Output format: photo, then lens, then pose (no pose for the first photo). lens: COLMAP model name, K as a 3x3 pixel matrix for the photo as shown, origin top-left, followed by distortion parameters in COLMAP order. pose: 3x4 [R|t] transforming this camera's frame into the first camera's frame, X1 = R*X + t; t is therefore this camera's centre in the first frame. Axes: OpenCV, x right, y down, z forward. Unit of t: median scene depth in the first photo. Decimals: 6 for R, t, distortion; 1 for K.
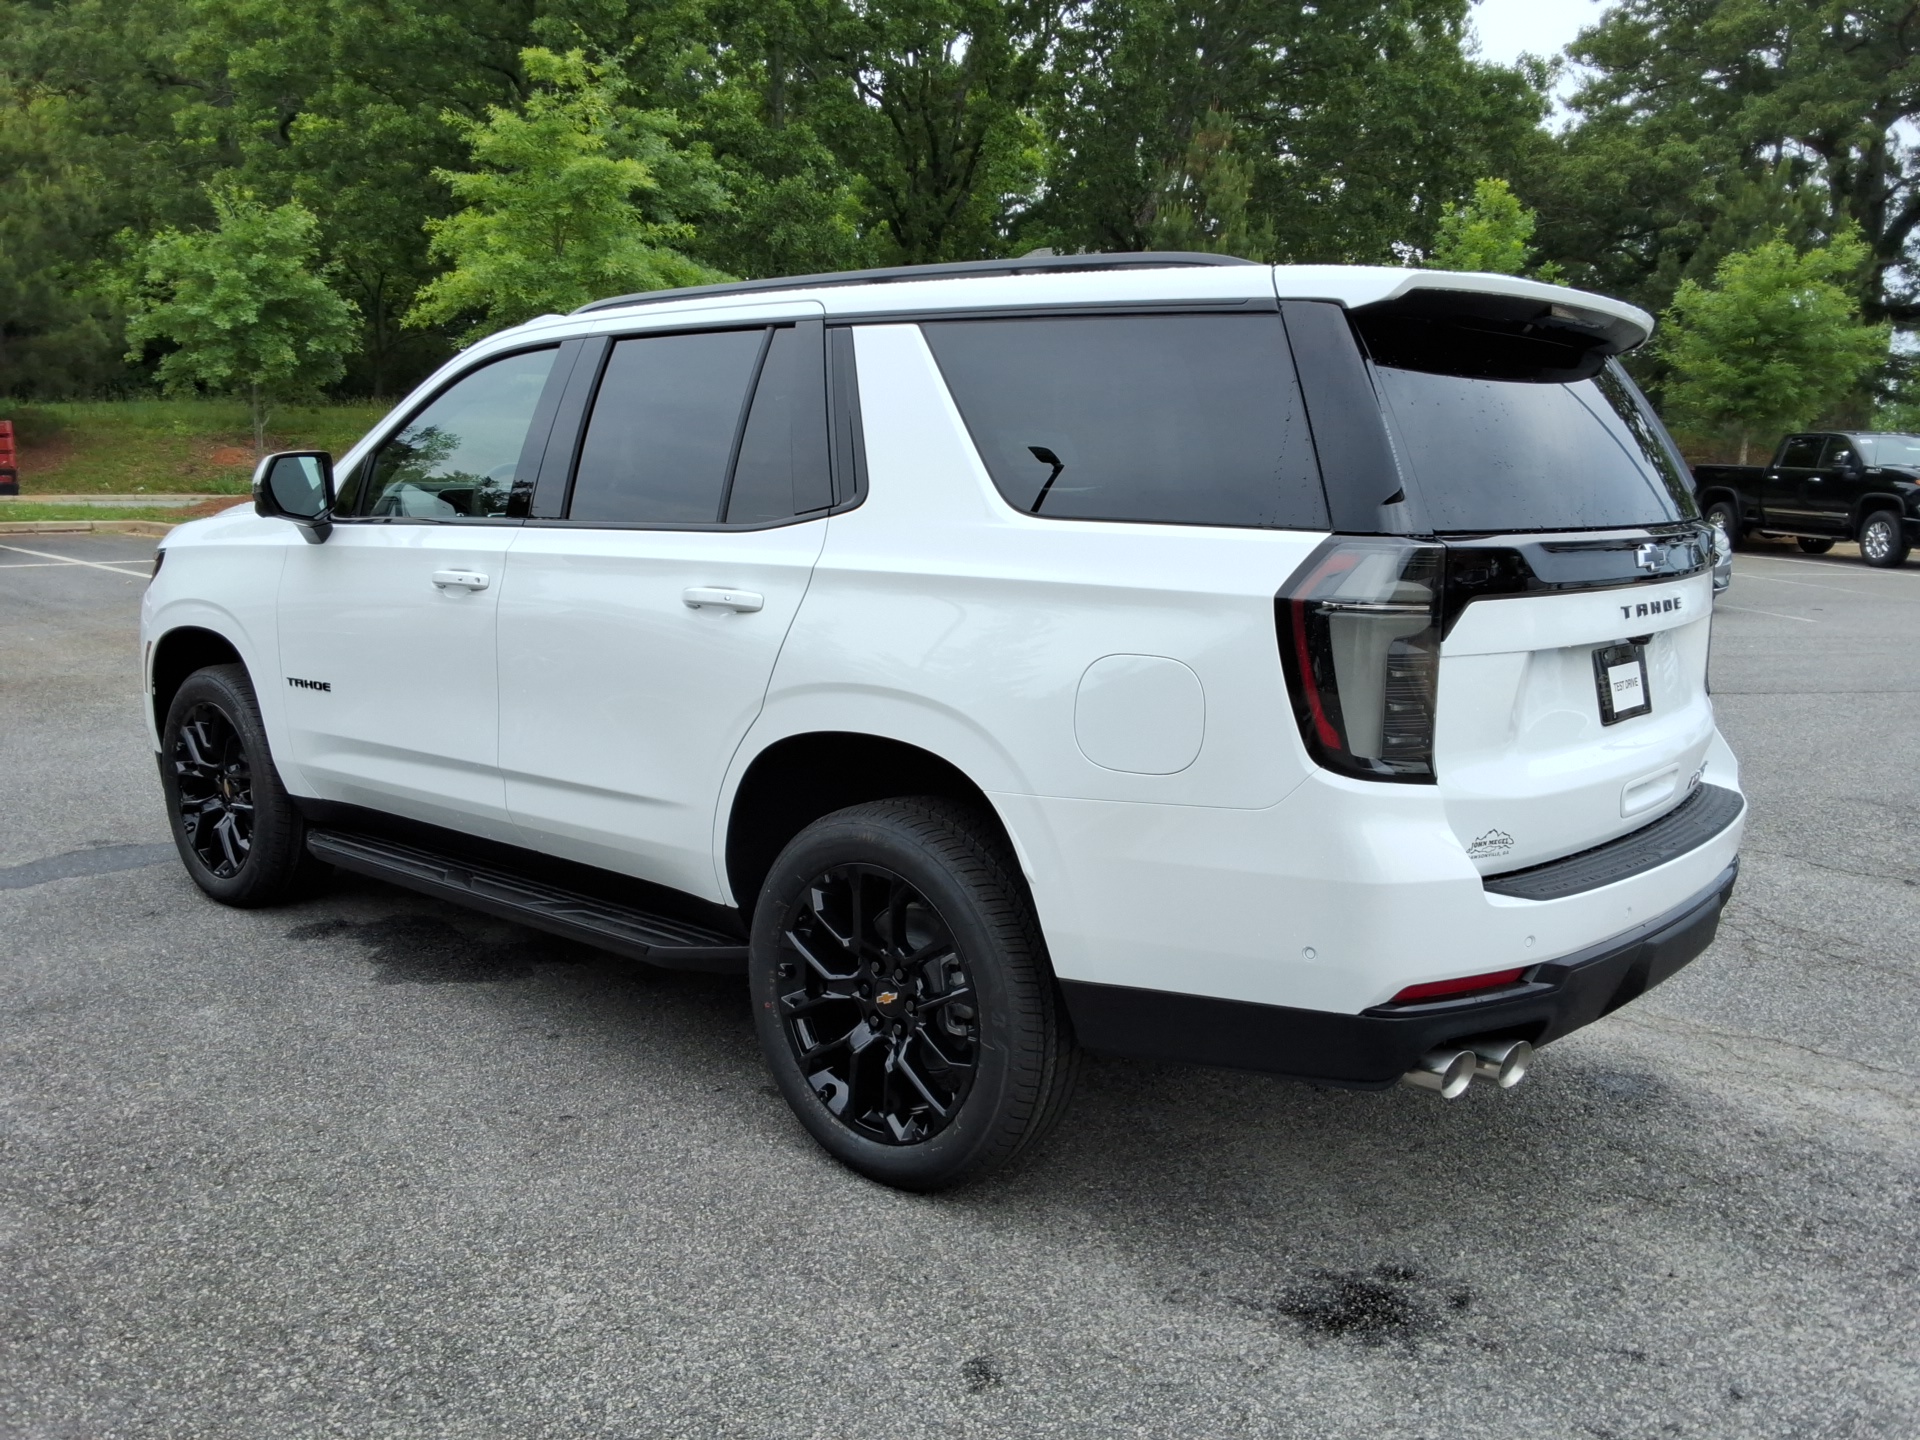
lens RADIAL K [[1550.2, 0, 976.1], [0, 1550.2, 700.3], [0, 0, 1]] dist [0.089334, -0.130367]
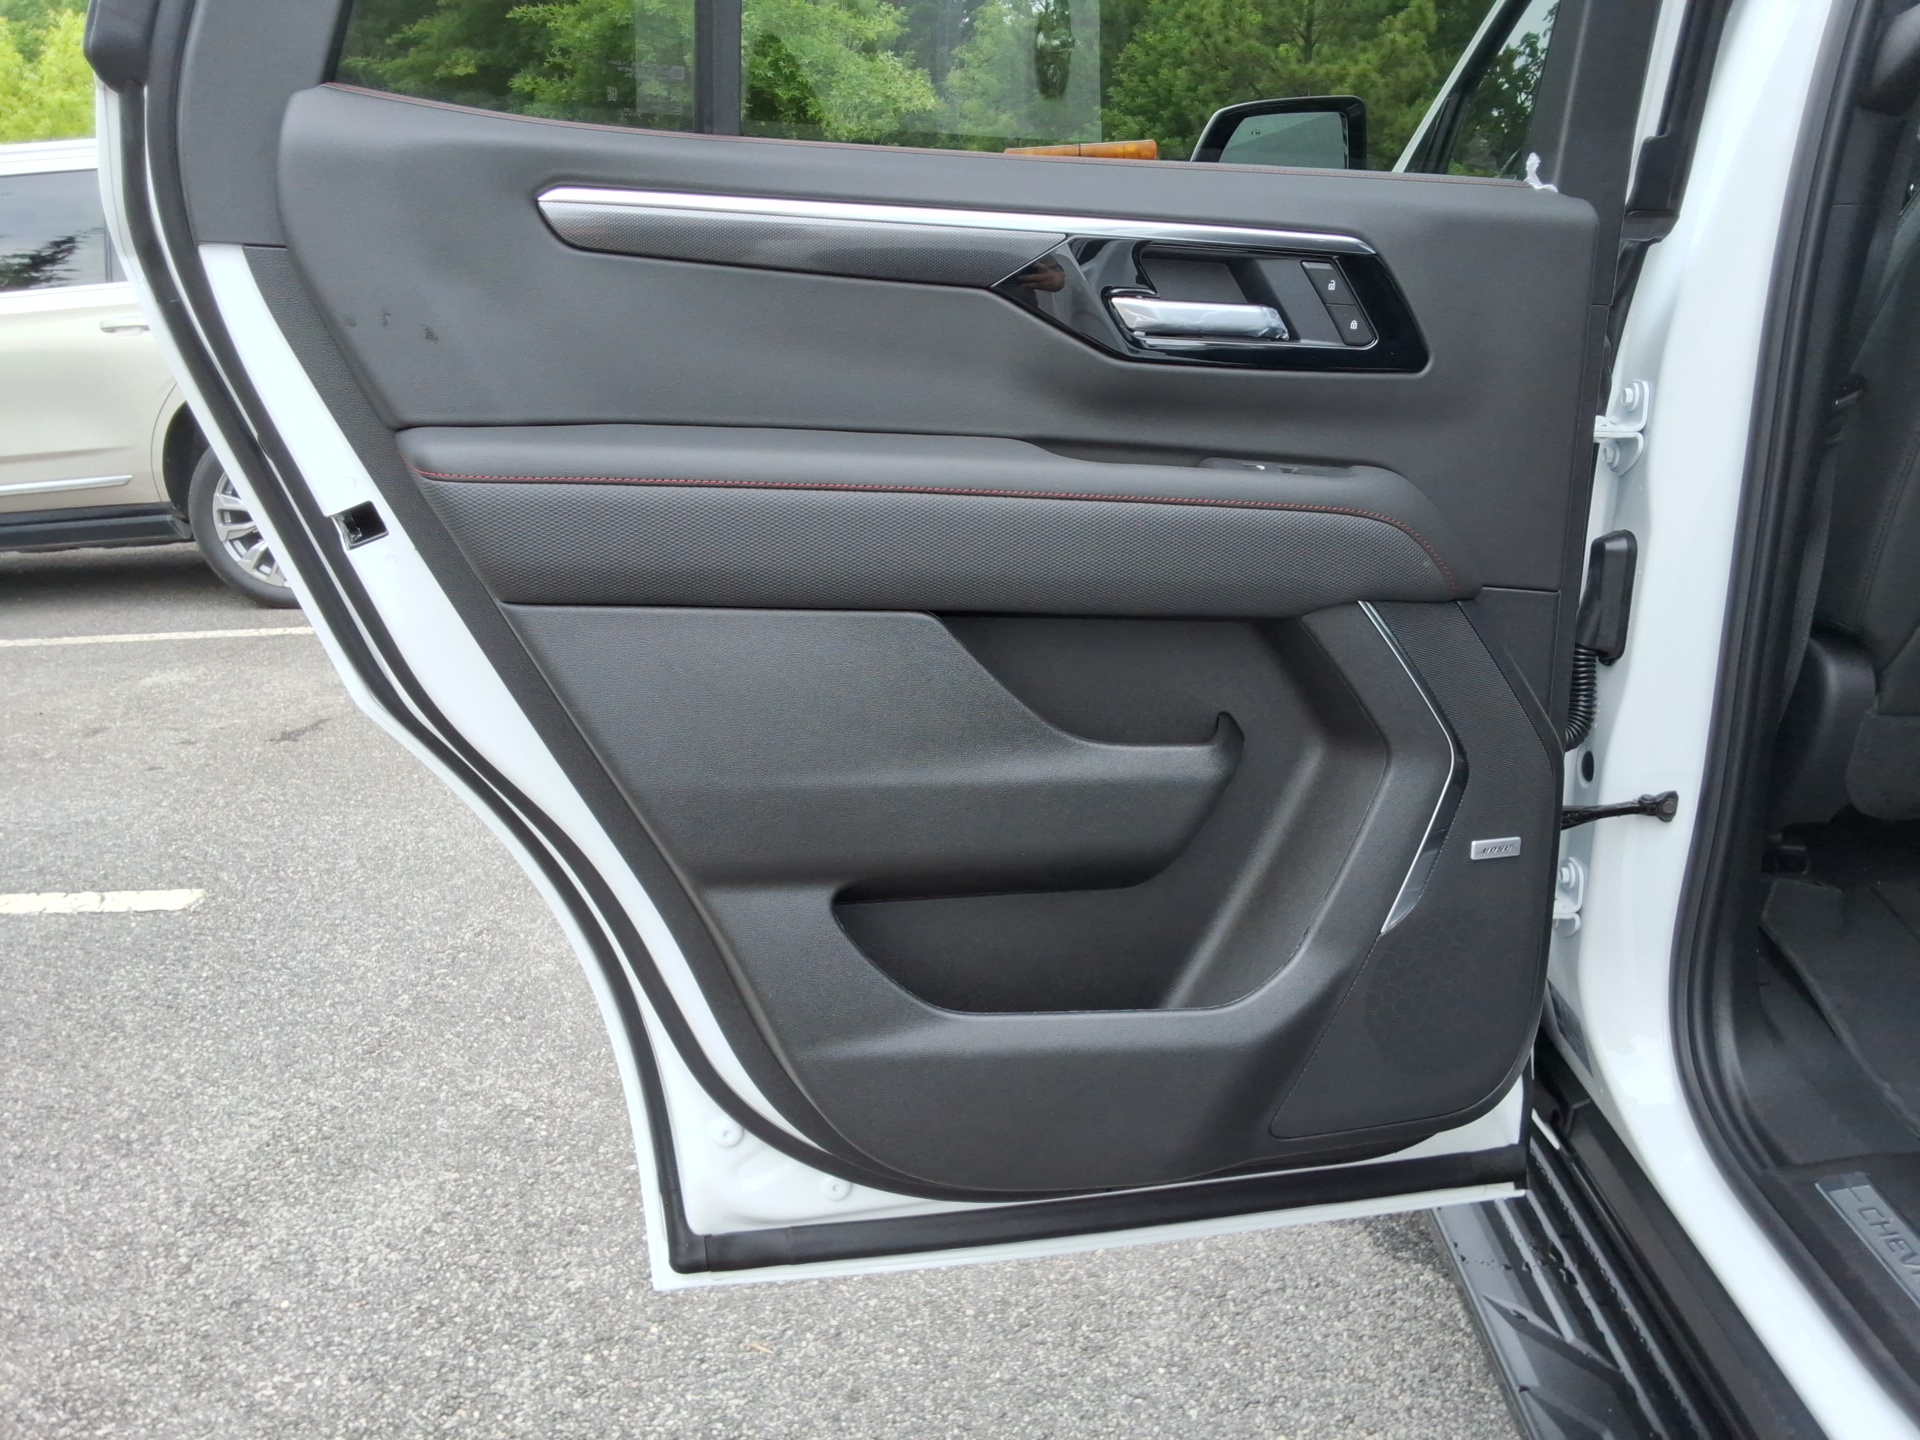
lens RADIAL K [[1550.2, 0, 974.5], [0, 1550.2, 701.6], [0, 0, 1]] dist [0.089334, -0.130367]
pose [[0.631356, 0.183579, -0.753451, -0.084938], [-0.077980, 0.981681, 0.173844, -0.045920], [0.771562, -0.051003, 0.634106, 0.510000]]
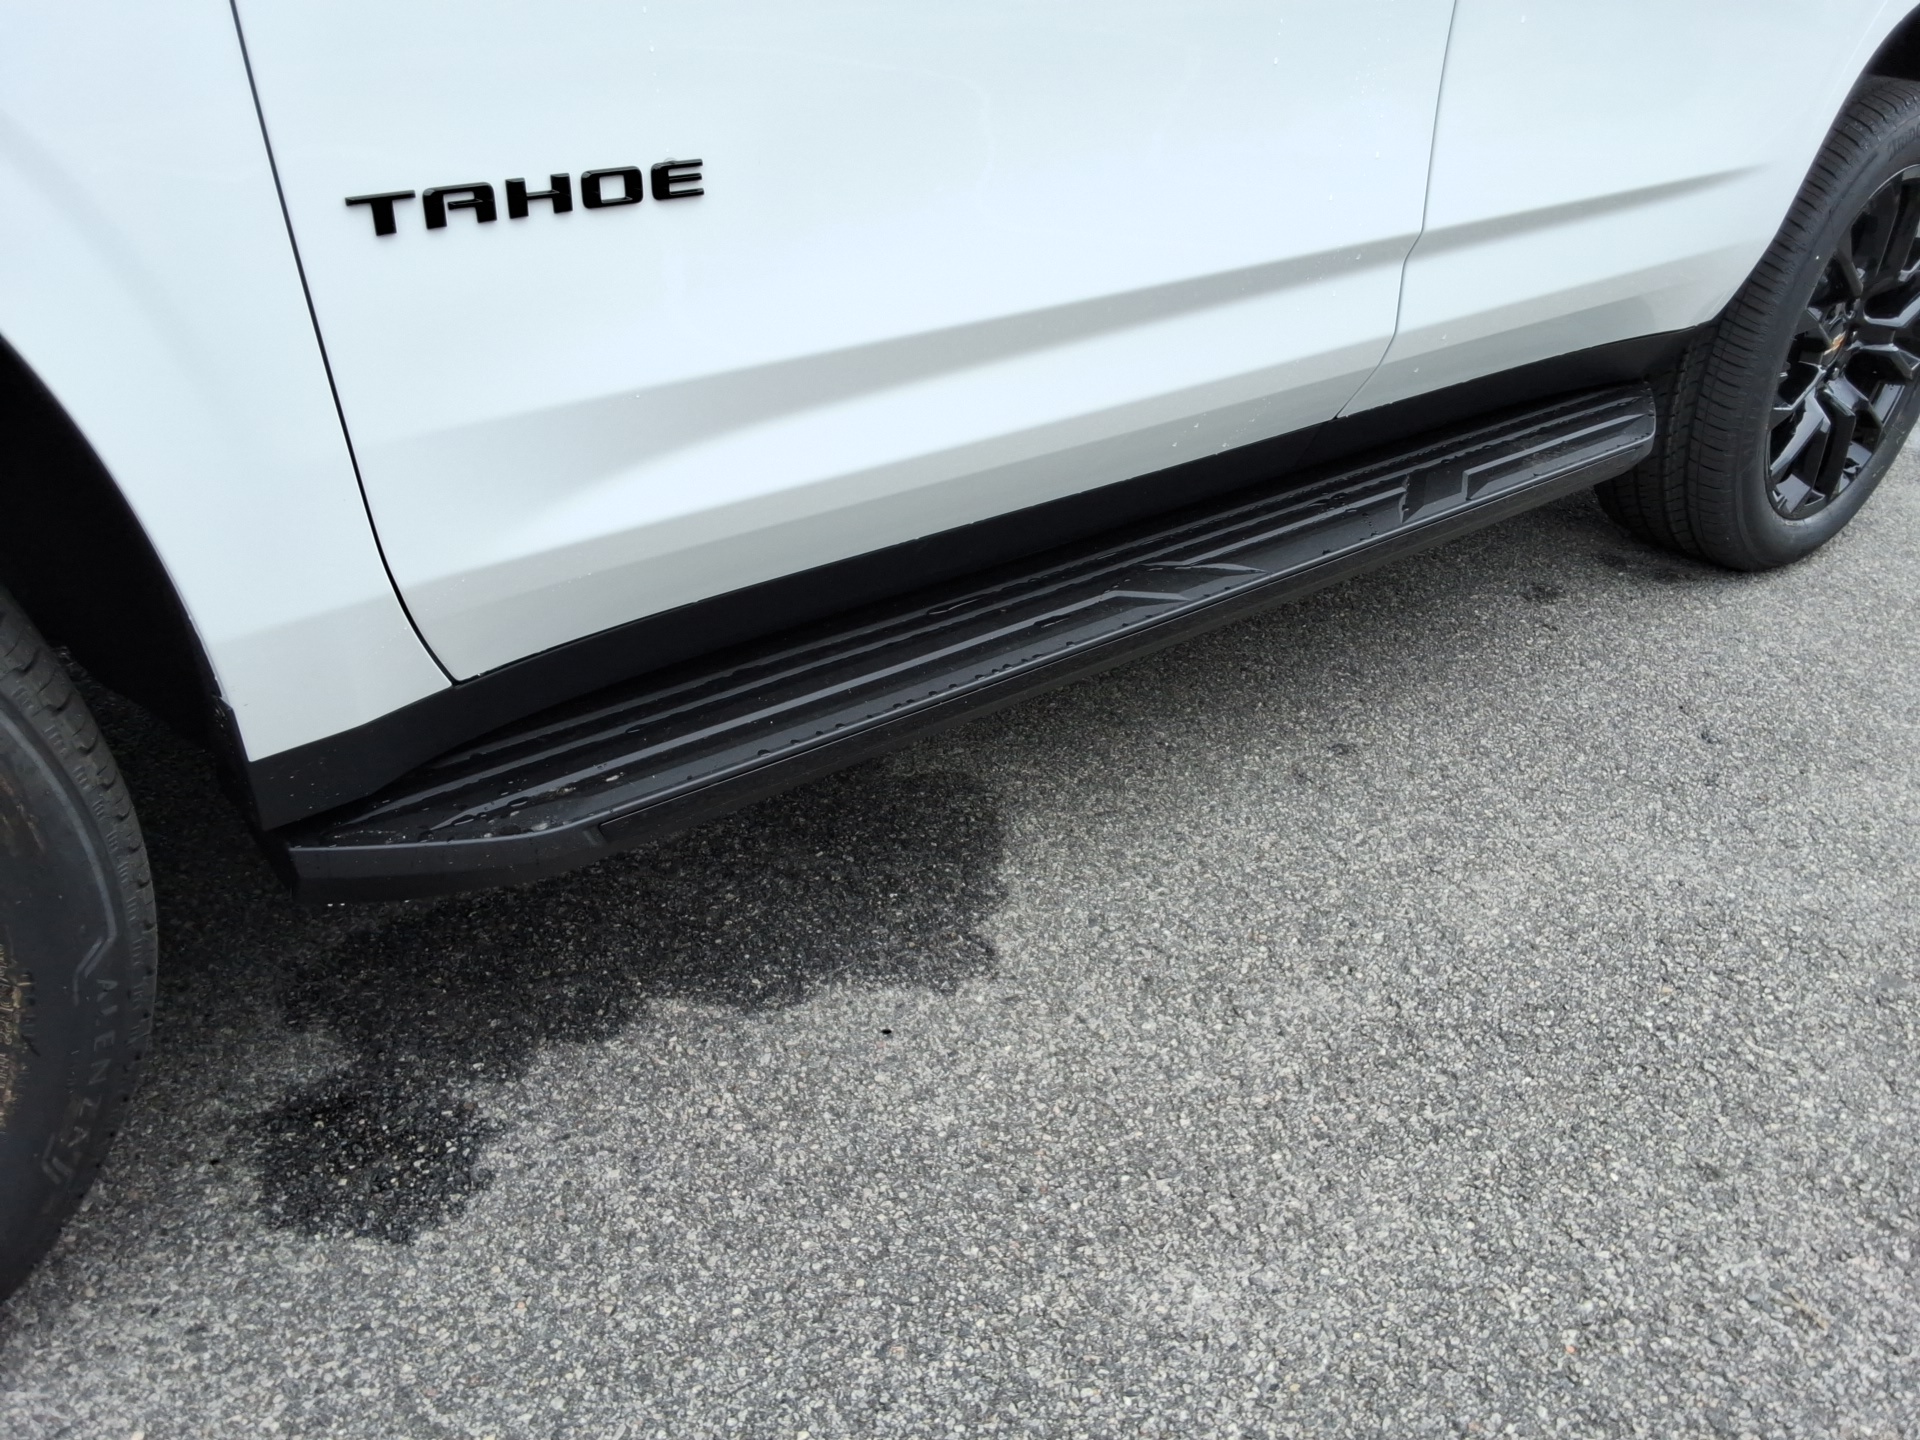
lens RADIAL K [[1550.2, 0, 970.9], [0, 1550.2, 716.7], [0, 0, 1]] dist [0.089334, -0.130367]
pose [[0.169586, -0.485924, 0.857391, -0.553805], [0.095038, 0.874001, 0.476540, -0.039640], [-0.980922, 0.000670, 0.194399, 0.776296]]
